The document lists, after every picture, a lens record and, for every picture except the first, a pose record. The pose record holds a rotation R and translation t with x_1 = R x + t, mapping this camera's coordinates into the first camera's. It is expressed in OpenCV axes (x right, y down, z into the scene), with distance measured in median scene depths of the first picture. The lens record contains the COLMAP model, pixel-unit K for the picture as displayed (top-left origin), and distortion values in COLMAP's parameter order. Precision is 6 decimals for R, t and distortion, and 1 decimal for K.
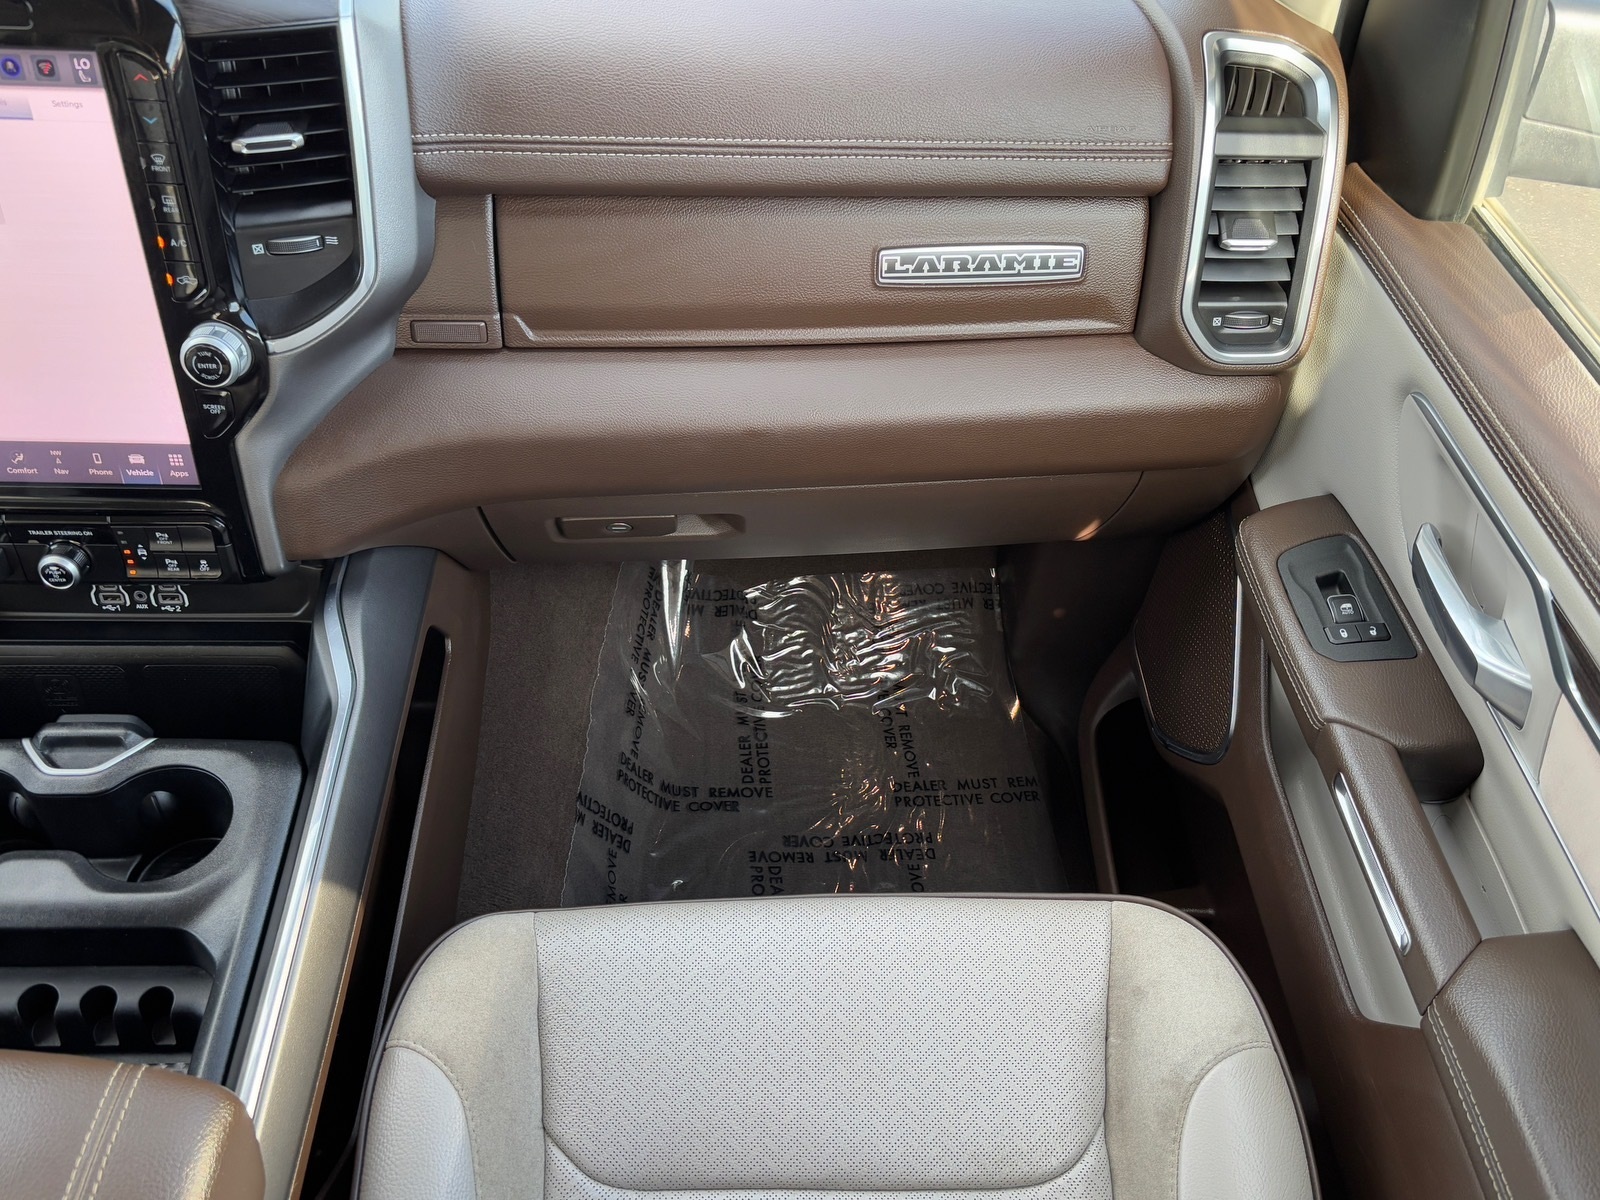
lens RADIAL K [[1352.7, 0, 818.0], [0, 1352.7, 612.8], [0, 0, 1]] dist [0.036184, -0.004078]
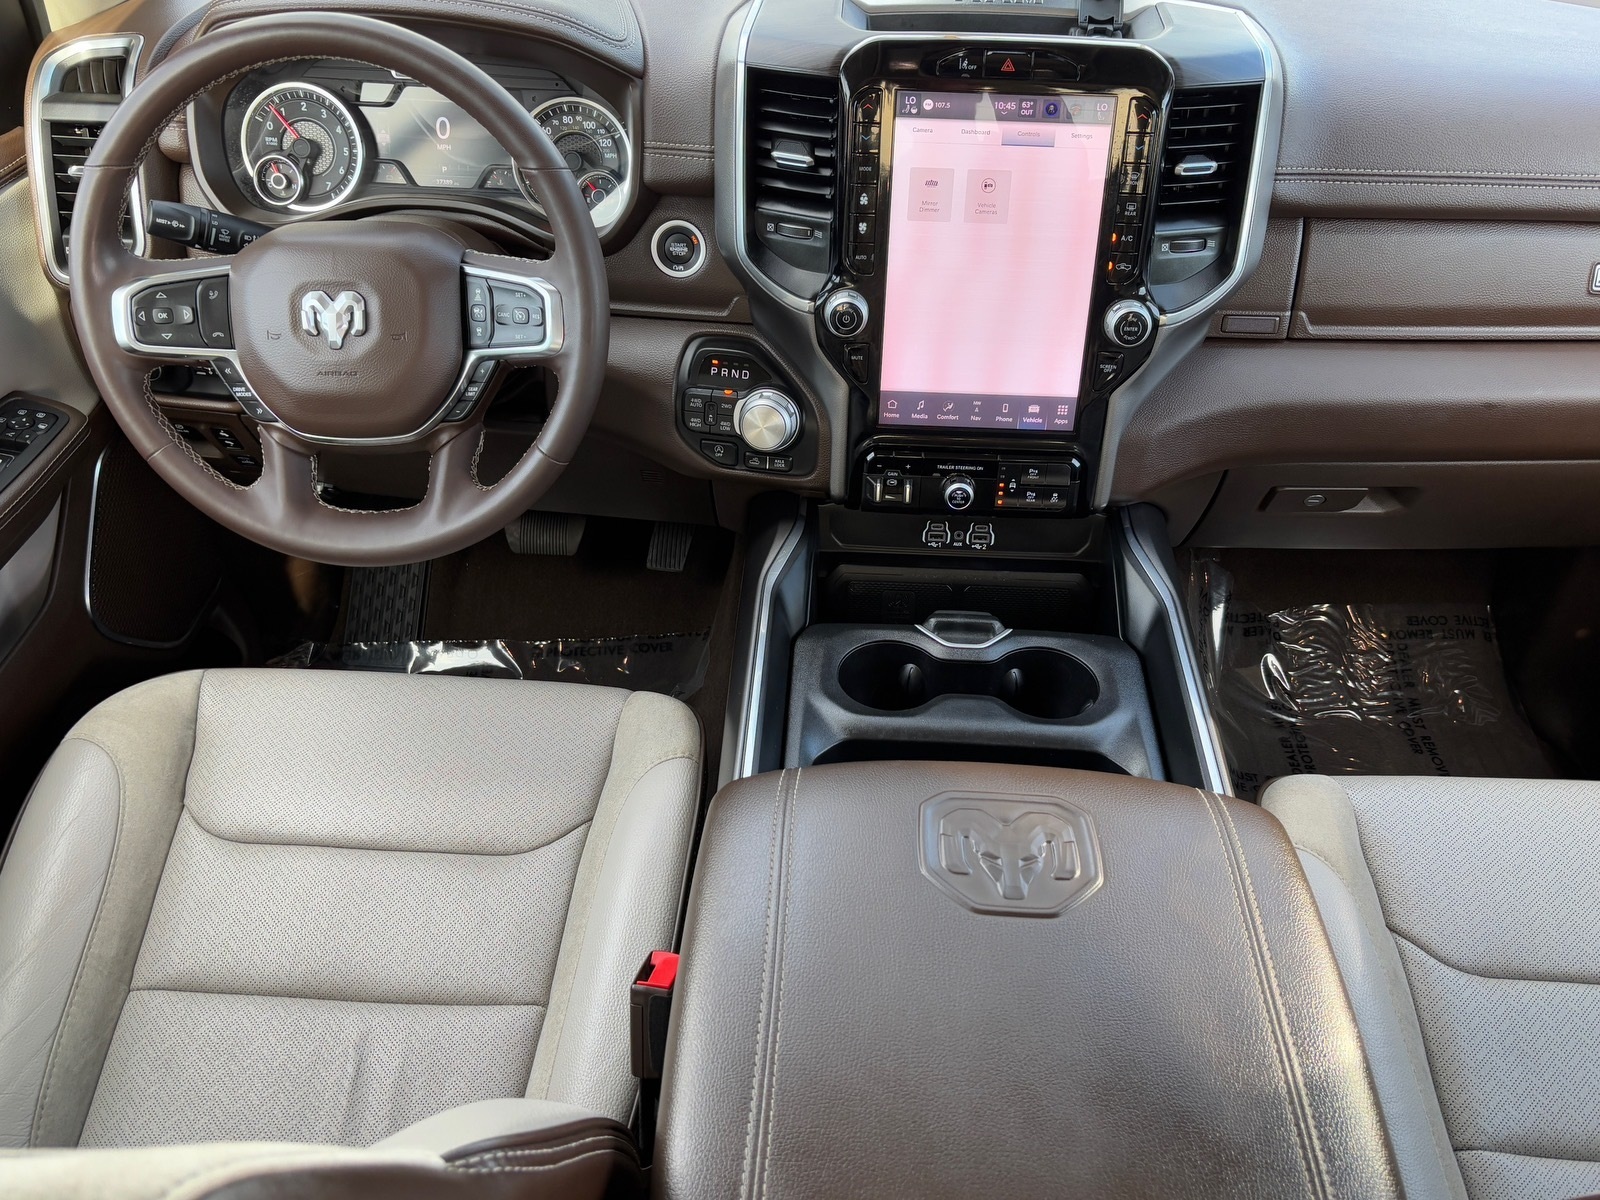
lens RADIAL K [[1352.7, 0, 818.0], [0, 1352.7, 612.8], [0, 0, 1]] dist [0.036184, -0.004078]
pose [[0.995281, 0.028019, -0.092902, -0.556299], [-0.040529, 0.989929, -0.135640, 0.259430], [0.088166, 0.138765, 0.986393, -0.278188]]
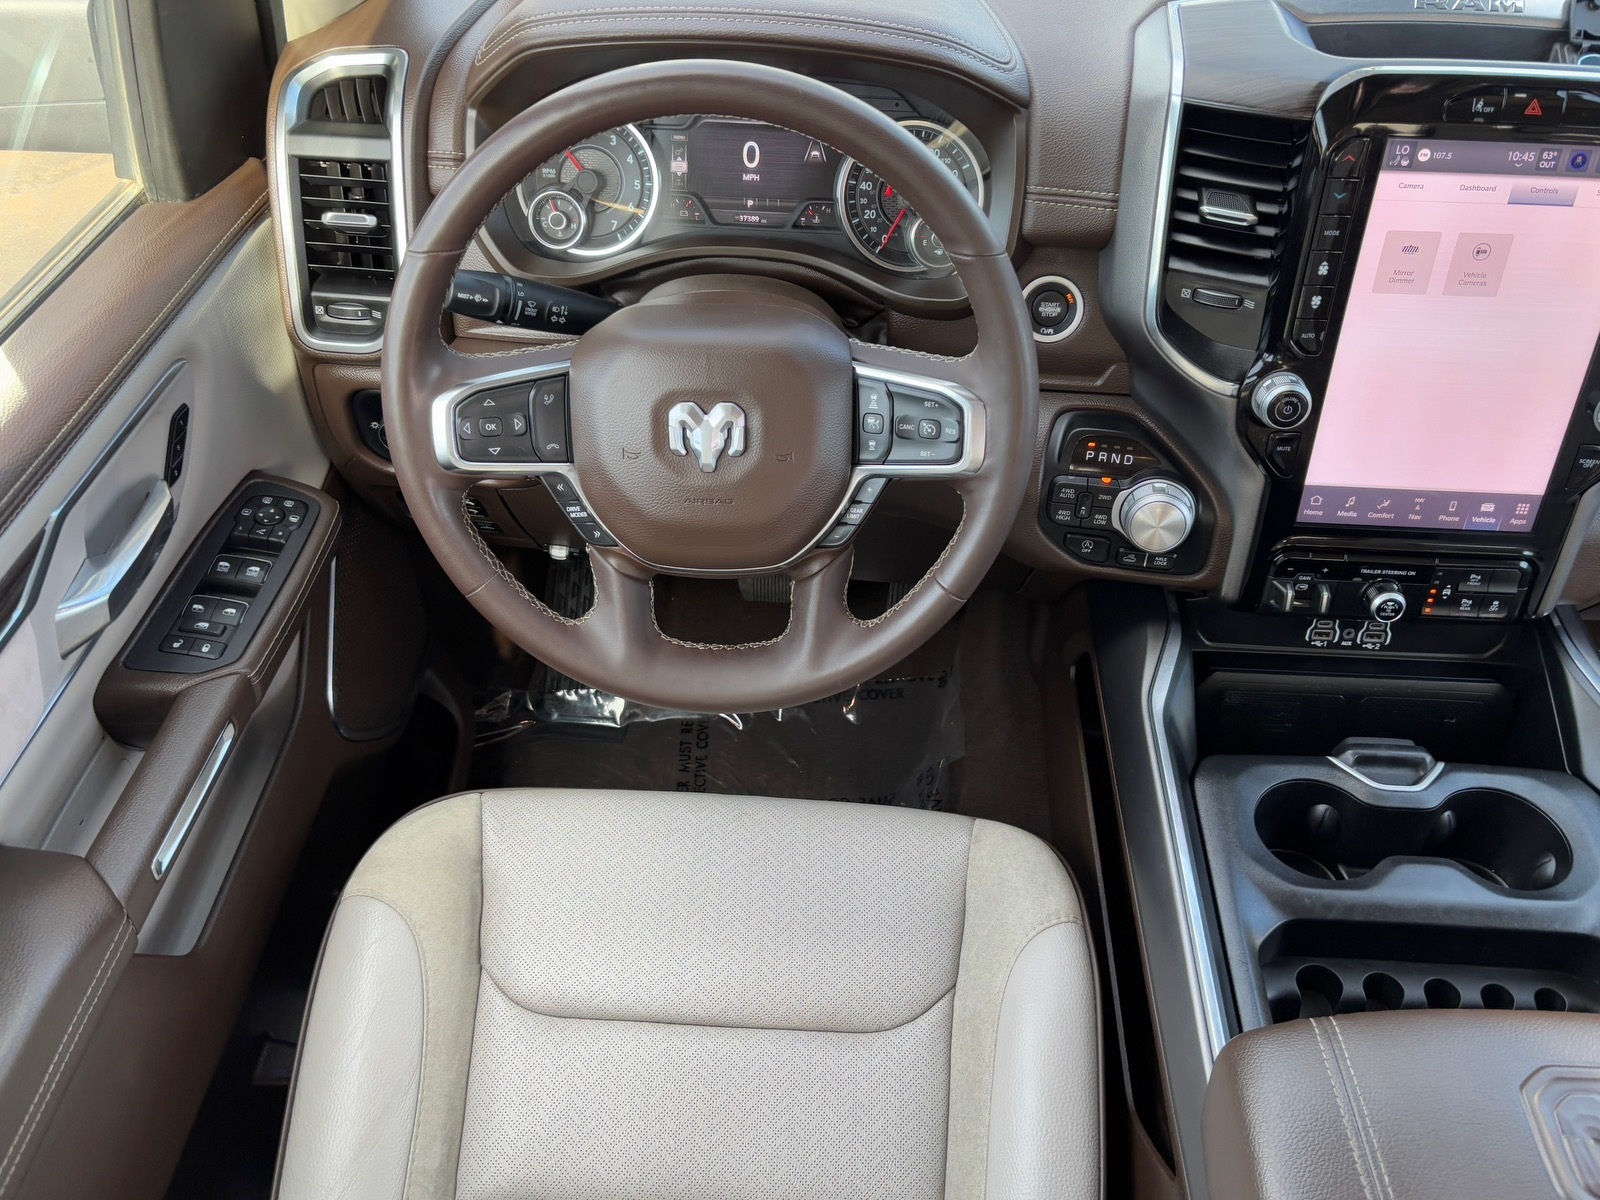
lens RADIAL K [[1373.8, 0, 818.2], [0, 1373.8, 612.7], [0, 0, 1]] dist [0.036841, -0.011412]
pose [[0.995430, 0.033714, -0.089340, -0.898175], [-0.039014, 0.997539, -0.058259, 0.056962], [0.087156, 0.061479, 0.994296, -0.153017]]
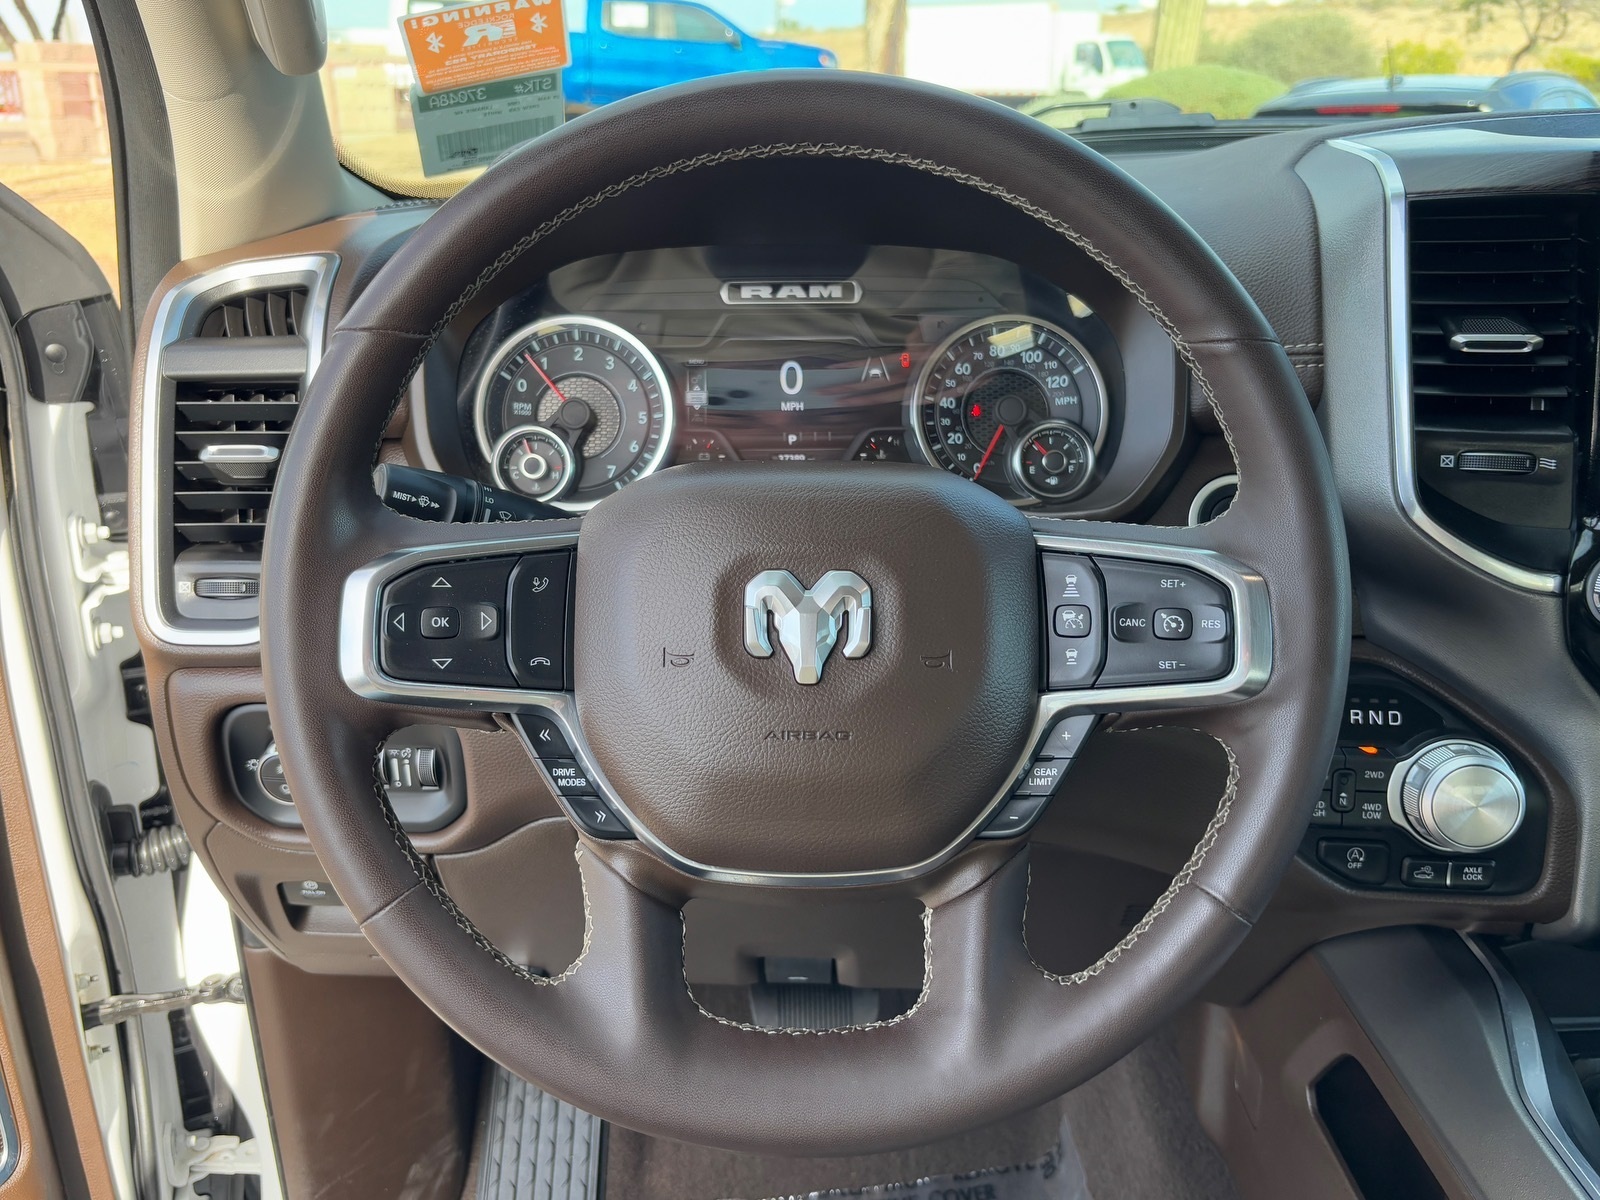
lens RADIAL K [[1346.3, 0, 795.1], [0, 1346.3, 594.0], [0, 0, 1]] dist [0.079874, -0.150548]
pose [[0.997595, -0.056922, -0.039537, -1.041473], [0.032922, 0.891206, -0.452402, 0.120194], [0.060987, 0.450013, 0.890937, 0.263415]]
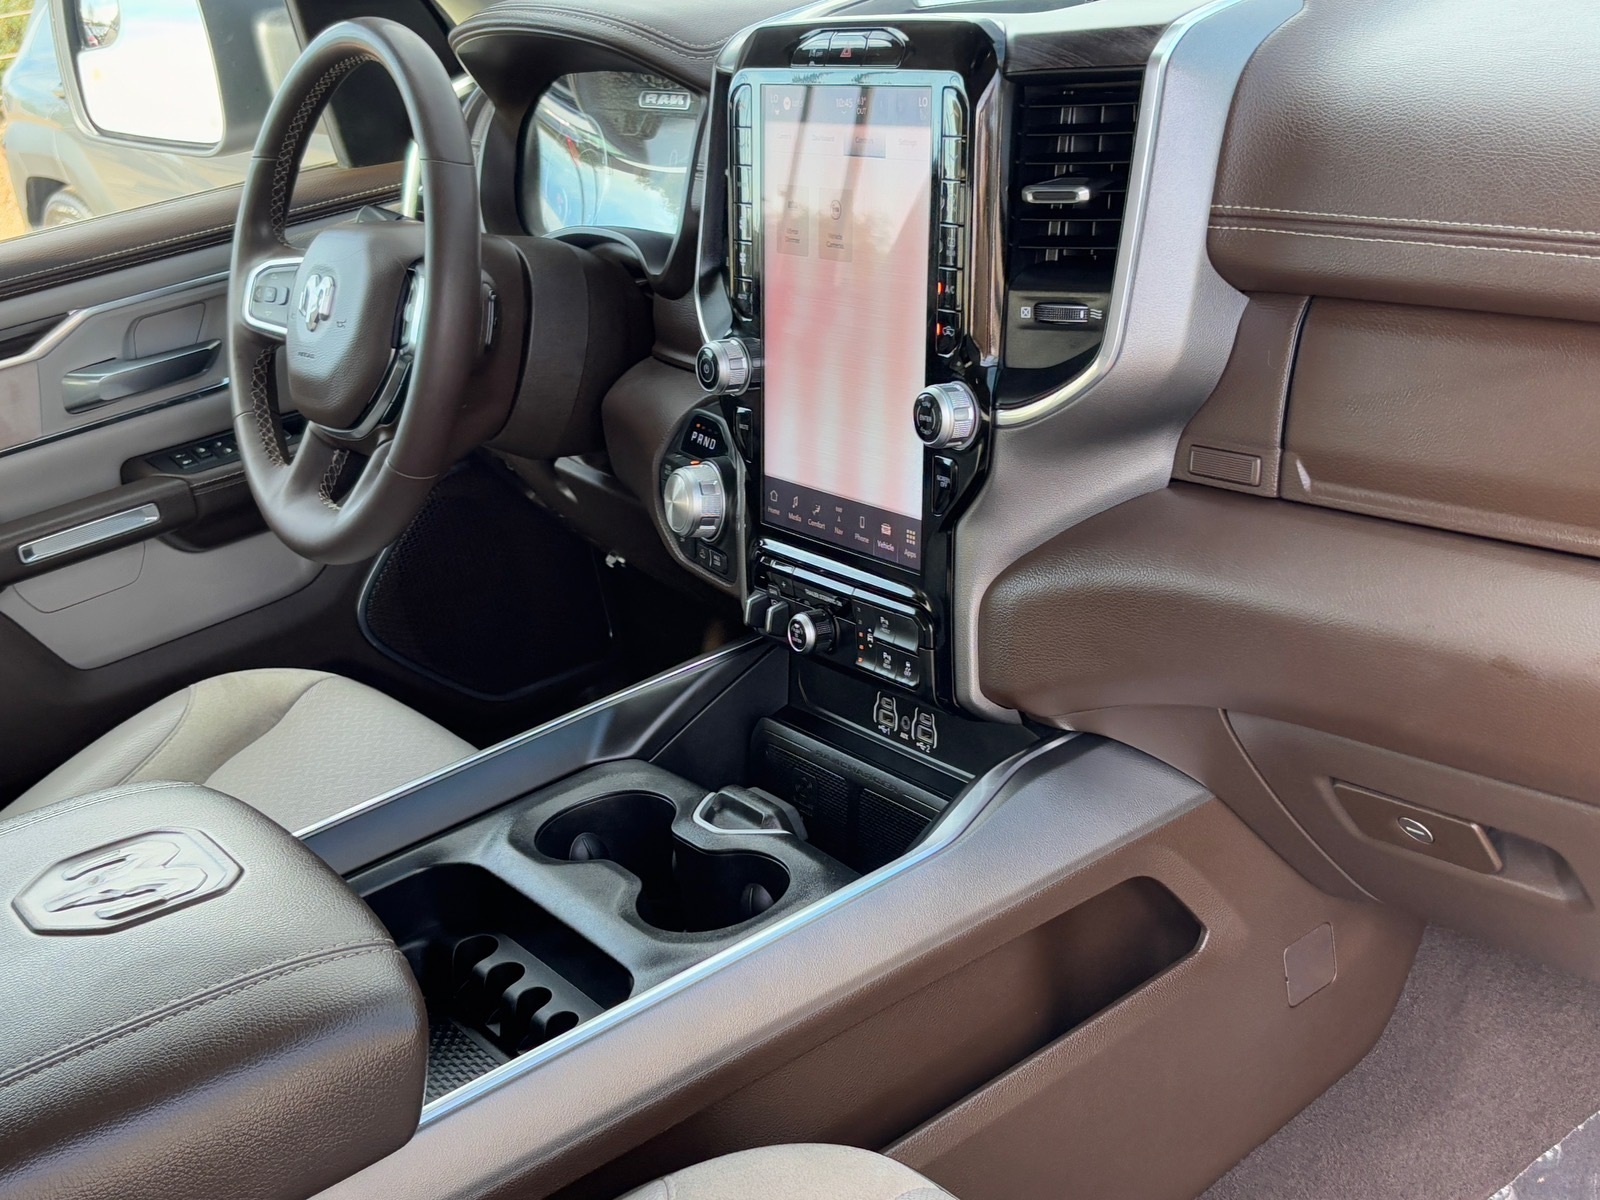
lens RADIAL K [[2043.8, 0, 800.0], [0, 2043.8, 600.0], [0, 0, 1]] dist [0.343688, -1.612160]
pose [[0.517199, 0.170090, -0.838794, 0.606575], [-0.465163, 0.878529, -0.108671, 0.101287], [0.718421, 0.446380, 0.533494, 0.235732]]
